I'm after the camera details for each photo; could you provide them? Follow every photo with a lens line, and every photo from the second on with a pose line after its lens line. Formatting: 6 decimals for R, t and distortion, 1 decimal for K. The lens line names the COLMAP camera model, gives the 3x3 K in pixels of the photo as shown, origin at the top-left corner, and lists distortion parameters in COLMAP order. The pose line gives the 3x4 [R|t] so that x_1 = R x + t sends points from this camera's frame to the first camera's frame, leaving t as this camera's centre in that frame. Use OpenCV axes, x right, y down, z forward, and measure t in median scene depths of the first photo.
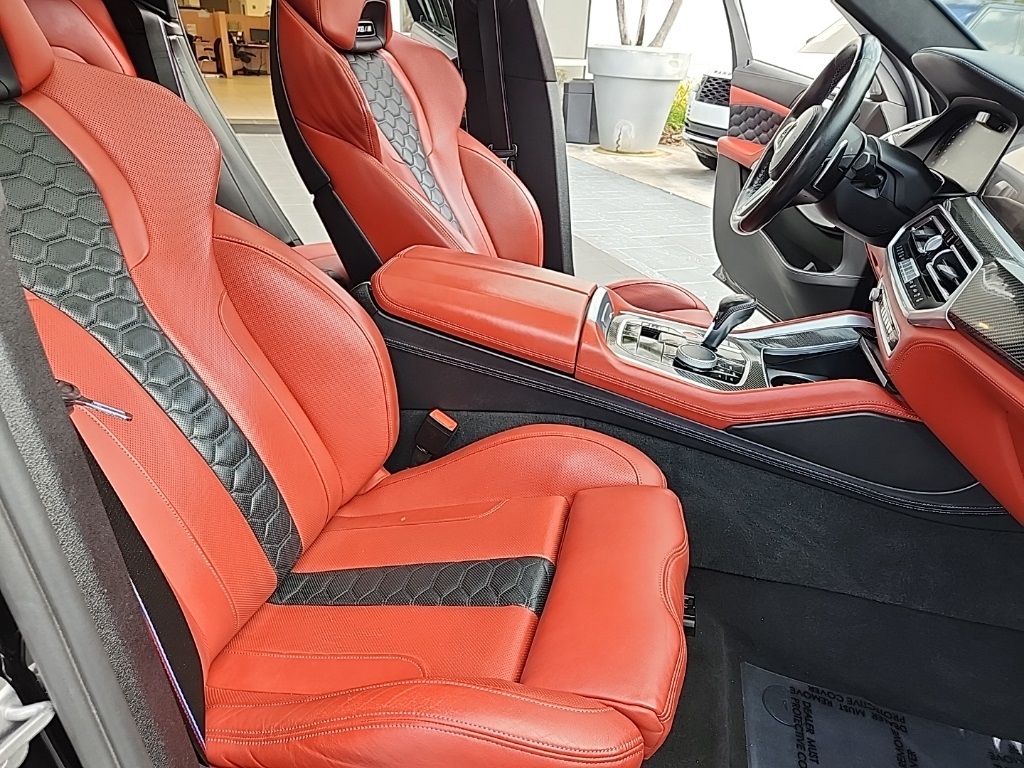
lens RADIAL K [[682.0, 0, 514.7], [0, 682.0, 384.8], [0, 0, 1]] dist [0.069245, -0.063212]
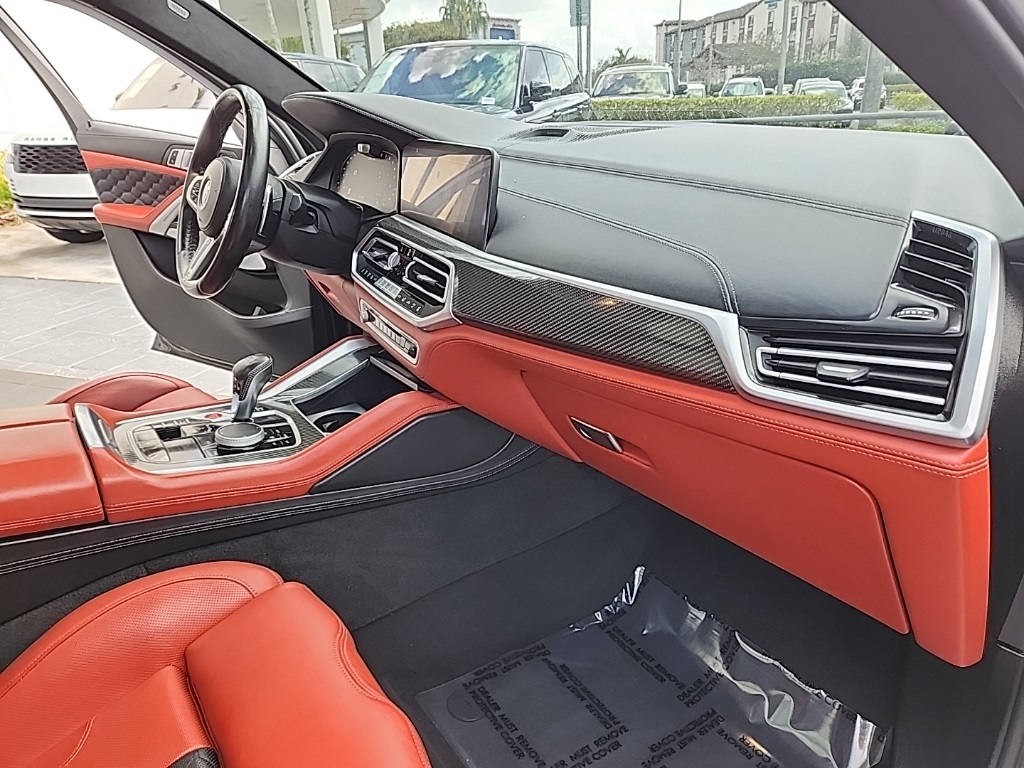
lens RADIAL K [[682.0, 0, 514.7], [0, 682.0, 384.8], [0, 0, 1]] dist [0.069245, -0.063212]
pose [[0.649309, -0.357562, 0.671228, -0.078940], [0.399926, 0.911234, 0.098547, -0.043361], [-0.646883, 0.204454, 0.734671, 0.082436]]
